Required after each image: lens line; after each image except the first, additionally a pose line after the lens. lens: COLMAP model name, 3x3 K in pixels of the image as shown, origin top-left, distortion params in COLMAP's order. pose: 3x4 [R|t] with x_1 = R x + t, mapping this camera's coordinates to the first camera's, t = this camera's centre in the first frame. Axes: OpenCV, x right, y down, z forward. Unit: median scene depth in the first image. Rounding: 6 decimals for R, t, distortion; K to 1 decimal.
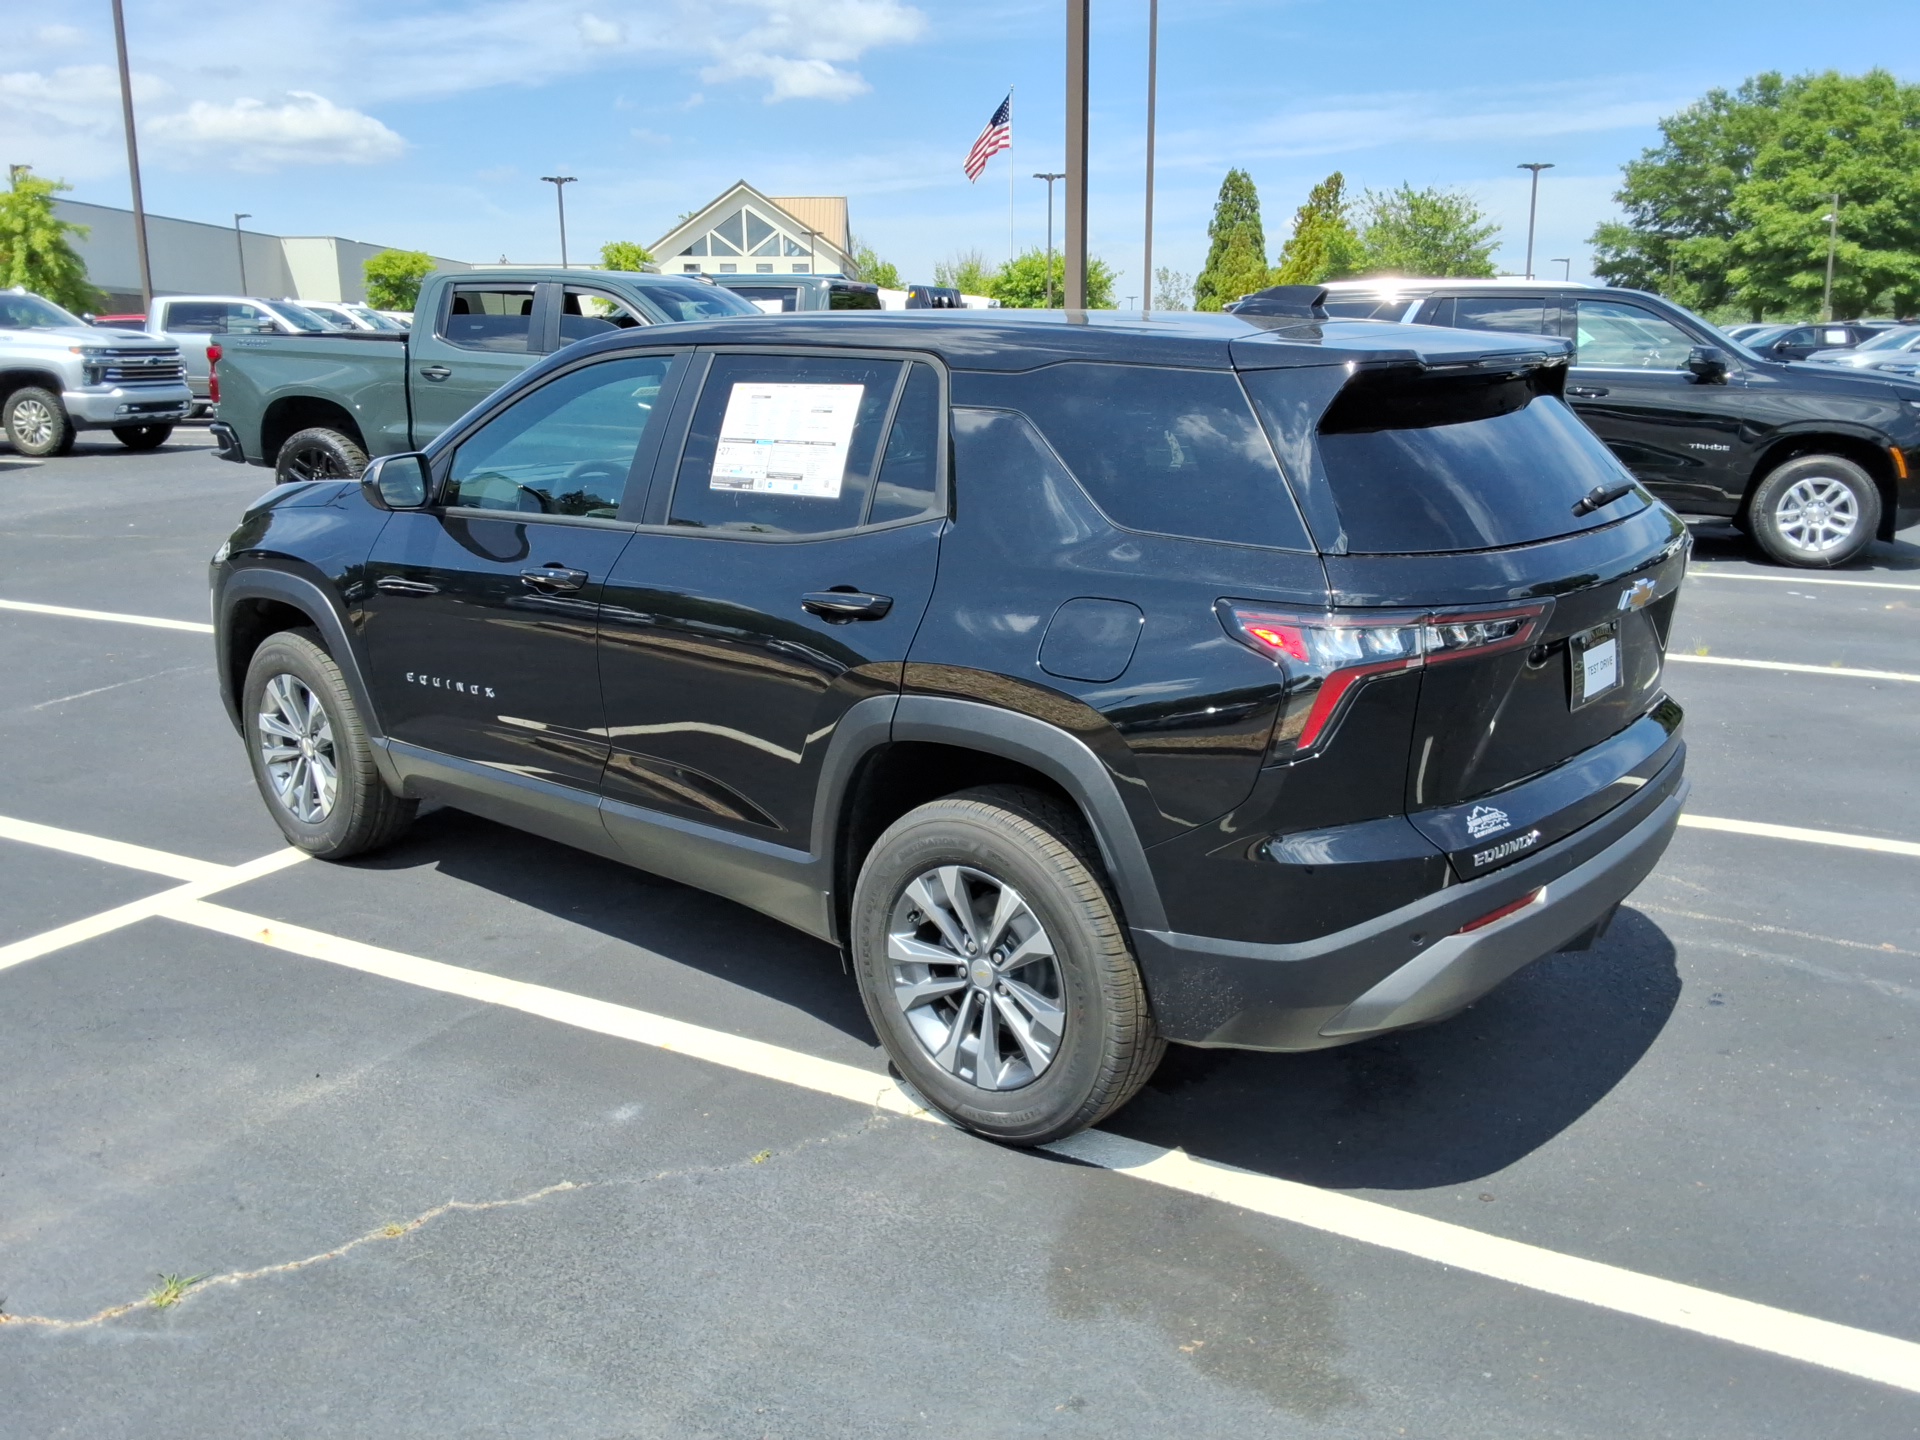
lens RADIAL K [[1554.8, 0, 1007.1], [0, 1554.8, 701.1], [0, 0, 1]] dist [0.093592, -0.149918]
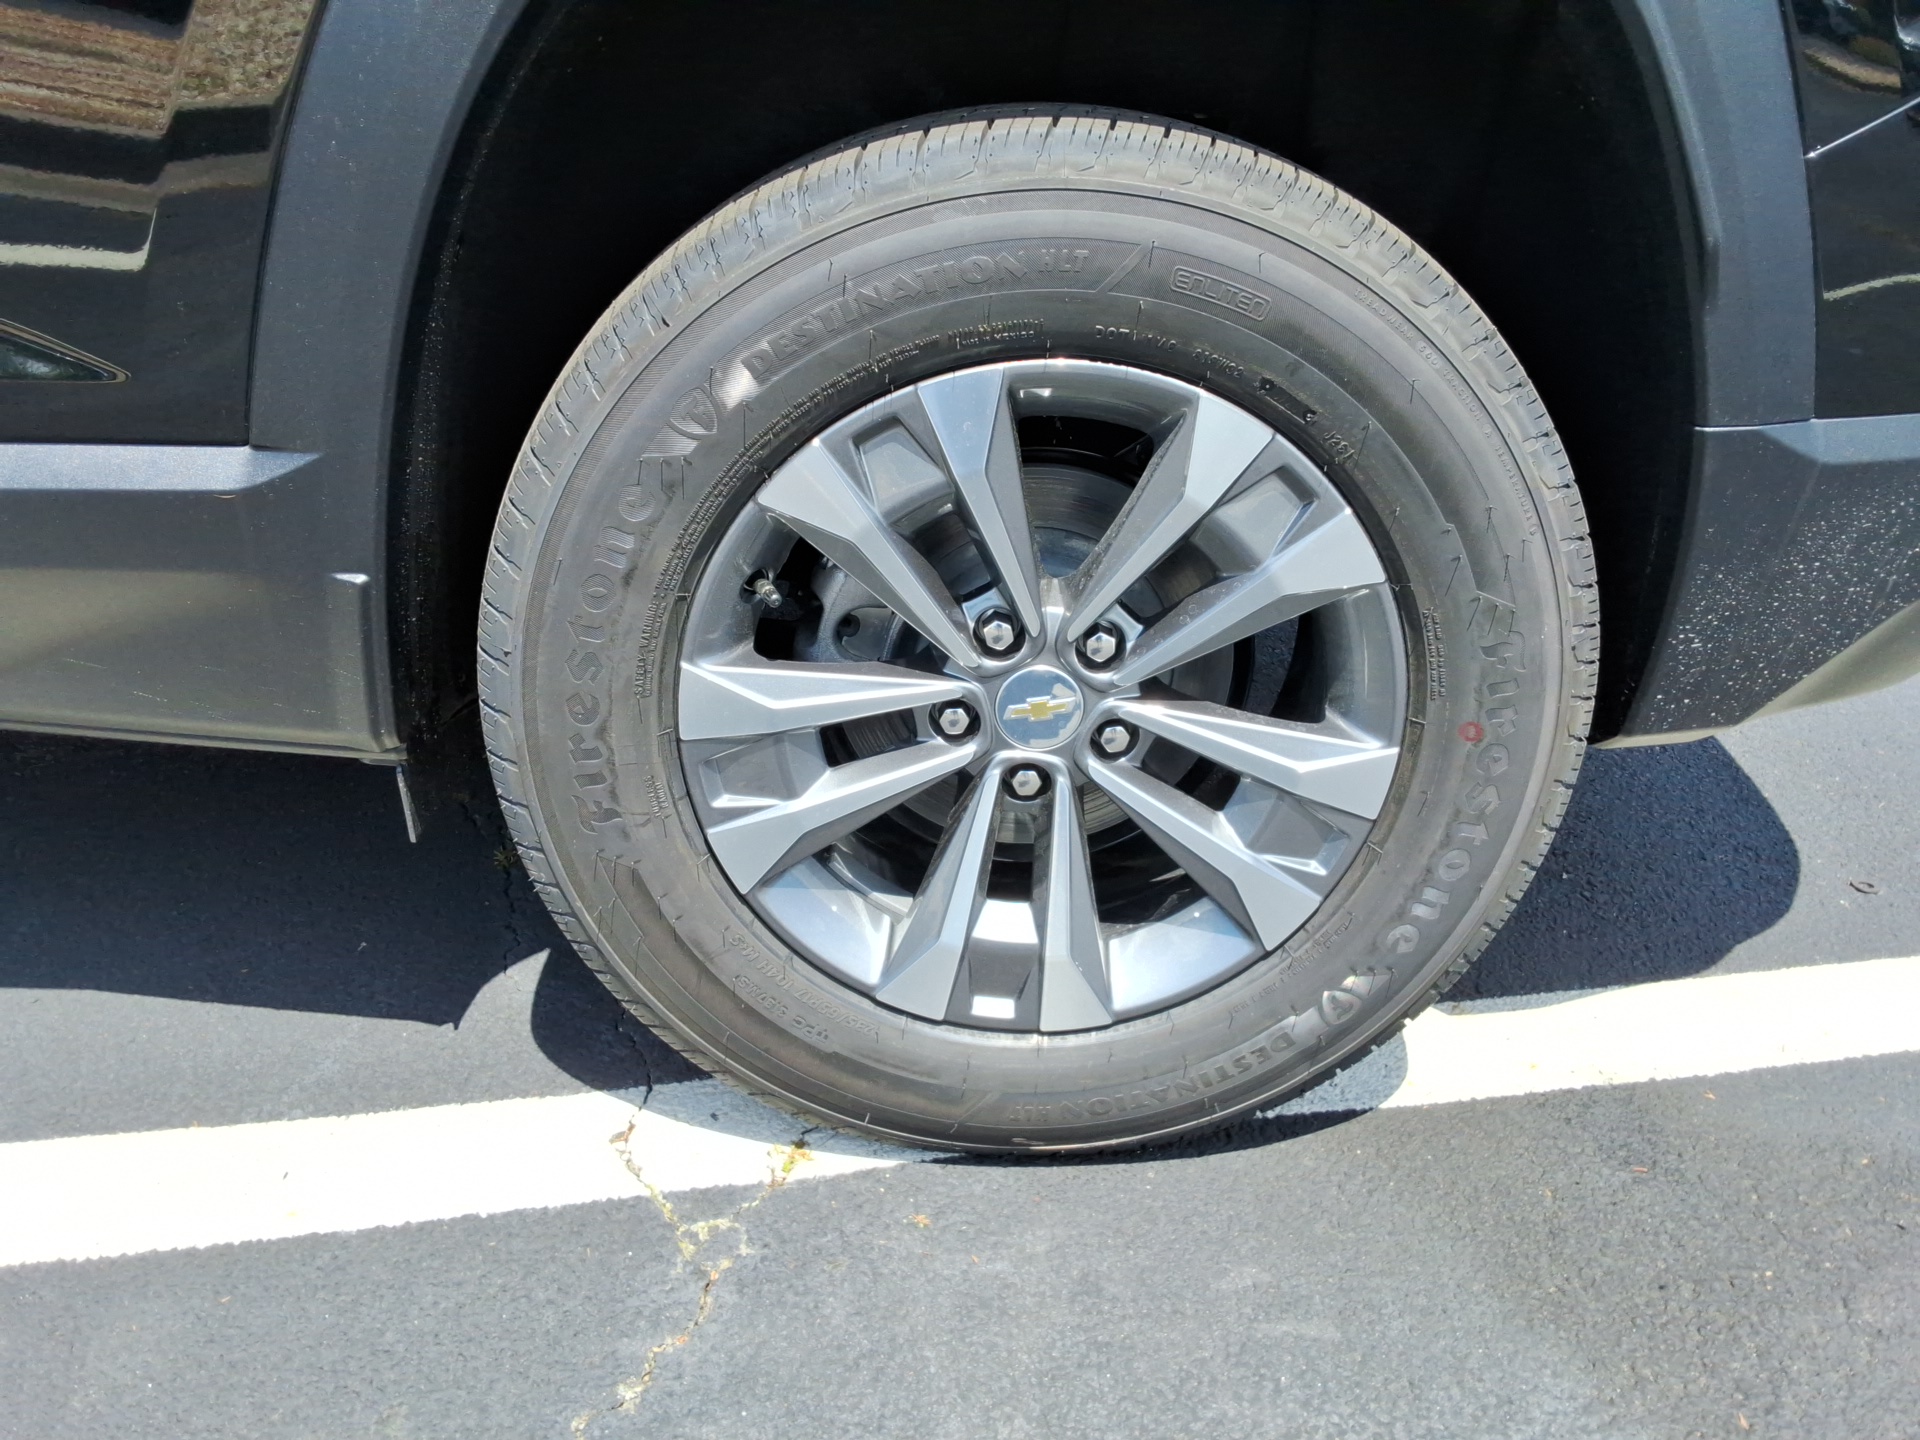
lens RADIAL K [[1554.8, 0, 963.7], [0, 1554.8, 719.3], [0, 0, 1]] dist [0.093592, -0.149918]
pose [[0.754083, -0.226858, 0.616356, -0.217549], [0.108249, 0.968547, 0.224049, 0.097863], [-0.647797, -0.102232, 0.754922, 0.729686]]
